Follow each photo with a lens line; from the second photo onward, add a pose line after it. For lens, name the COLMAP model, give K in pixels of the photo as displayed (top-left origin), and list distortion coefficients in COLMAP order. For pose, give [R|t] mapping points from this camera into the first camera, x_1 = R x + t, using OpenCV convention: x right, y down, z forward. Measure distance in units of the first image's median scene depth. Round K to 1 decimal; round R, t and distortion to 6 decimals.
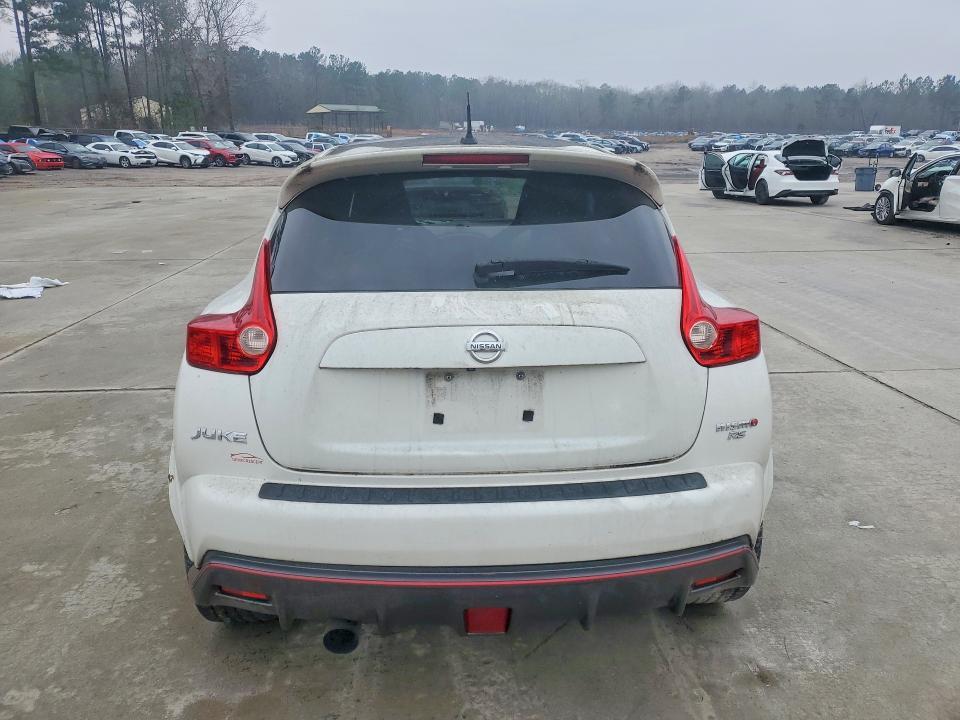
lens RADIAL K [[748.9, 0, 480.0], [0, 748.9, 360.0], [0, 0, 1]] dist [0.088906, -0.108052]
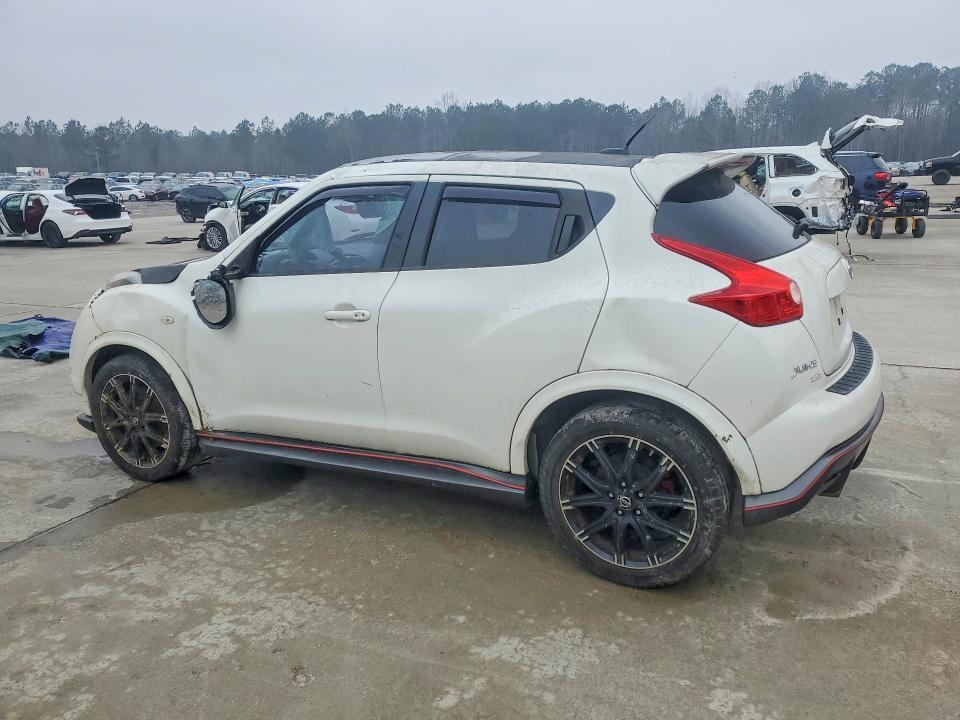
lens RADIAL K [[818.2, 0, 463.0], [0, 818.2, 359.3], [0, 0, 1]] dist [0.010199, -0.015491]
pose [[0.477403, -0.202236, 0.855095, -0.277692], [0.263636, 0.961286, 0.080162, -0.027110], [-0.838202, 0.187164, 0.512237, 0.114982]]
